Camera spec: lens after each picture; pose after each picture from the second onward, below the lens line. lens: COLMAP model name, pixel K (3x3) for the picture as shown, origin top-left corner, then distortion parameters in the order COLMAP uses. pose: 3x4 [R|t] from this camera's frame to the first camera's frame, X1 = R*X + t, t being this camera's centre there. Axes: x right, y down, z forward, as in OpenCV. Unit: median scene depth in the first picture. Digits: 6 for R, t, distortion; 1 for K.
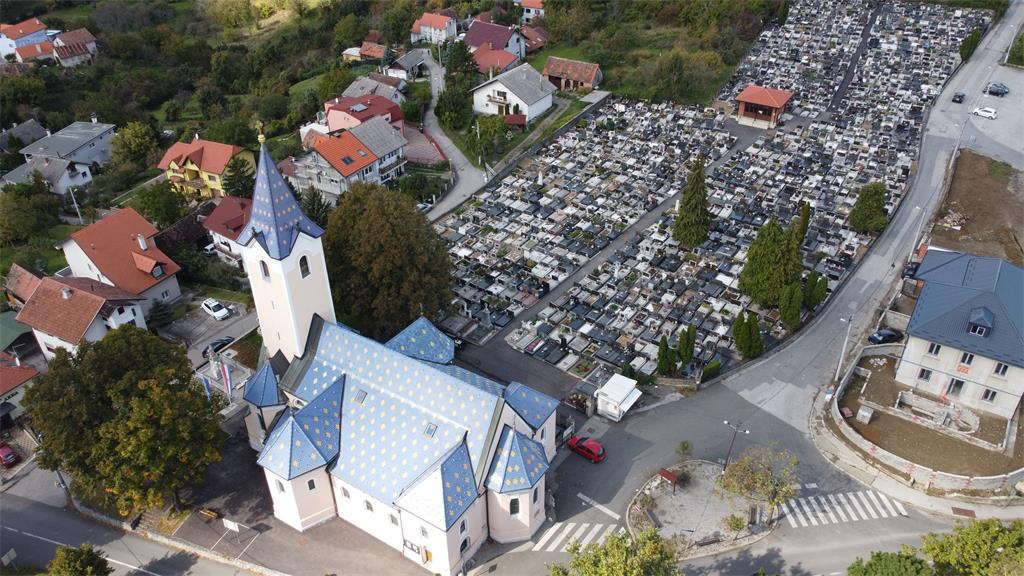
lens RADIAL K [[772.1, 0, 512.0], [0, 772.1, 288.0], [0, 0, 1]] dist [-0.001513, -0.000208]
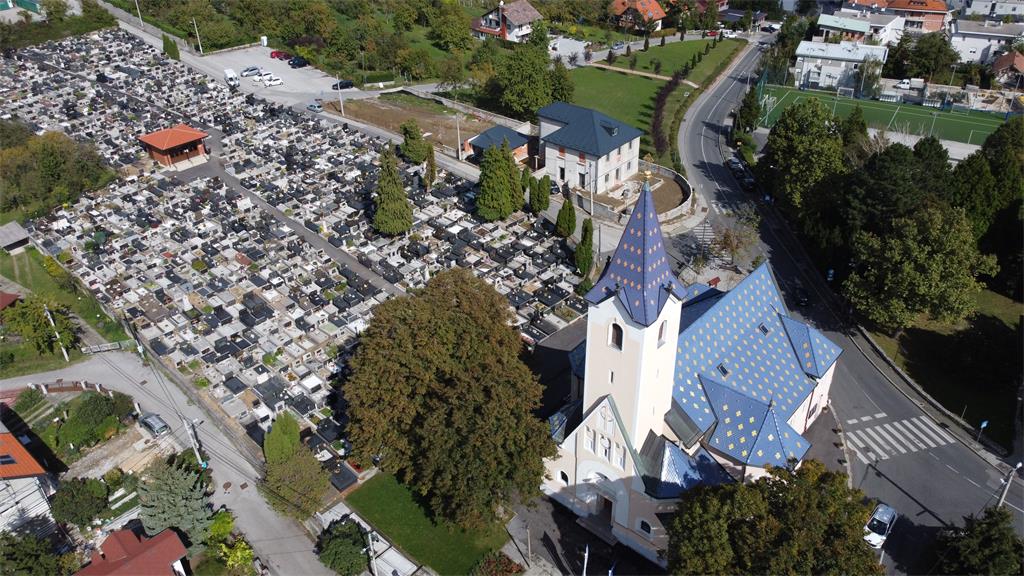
lens RADIAL K [[772.1, 0, 512.0], [0, 772.1, 288.0], [0, 0, 1]] dist [-0.001513, -0.000208]
pose [[0.142522, -0.520041, 0.842167, -0.580788], [0.572195, 0.737558, 0.358611, -0.254383], [-0.807639, 0.430774, 0.402683, 0.450670]]
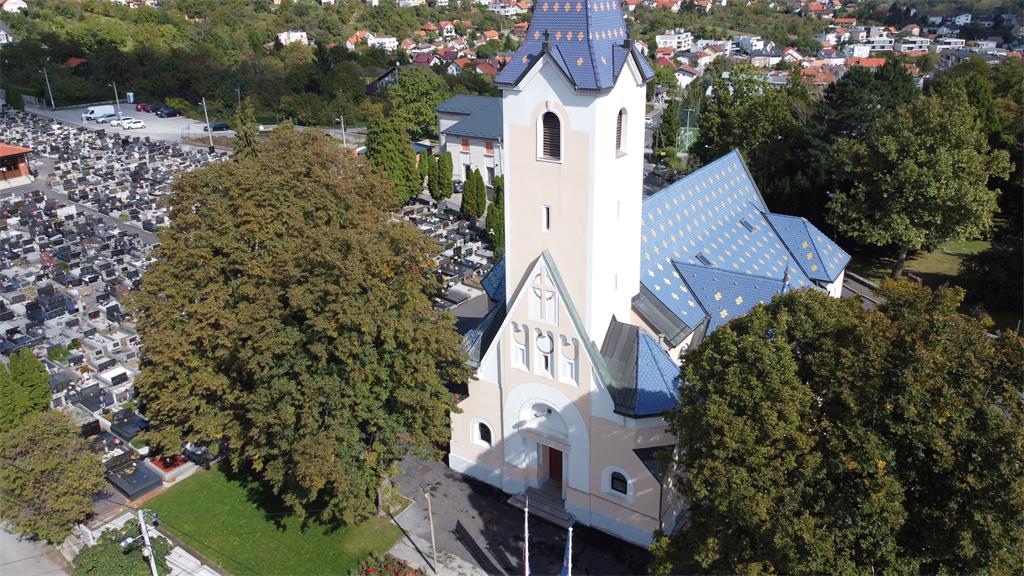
lens RADIAL K [[772.1, 0, 512.0], [0, 772.1, 288.0], [0, 0, 1]] dist [-0.001513, -0.000208]
pose [[0.022508, -0.361655, 0.932040, -0.485321], [0.581488, 0.763096, 0.282057, -0.074977], [-0.813243, 0.535622, 0.227473, 0.577200]]
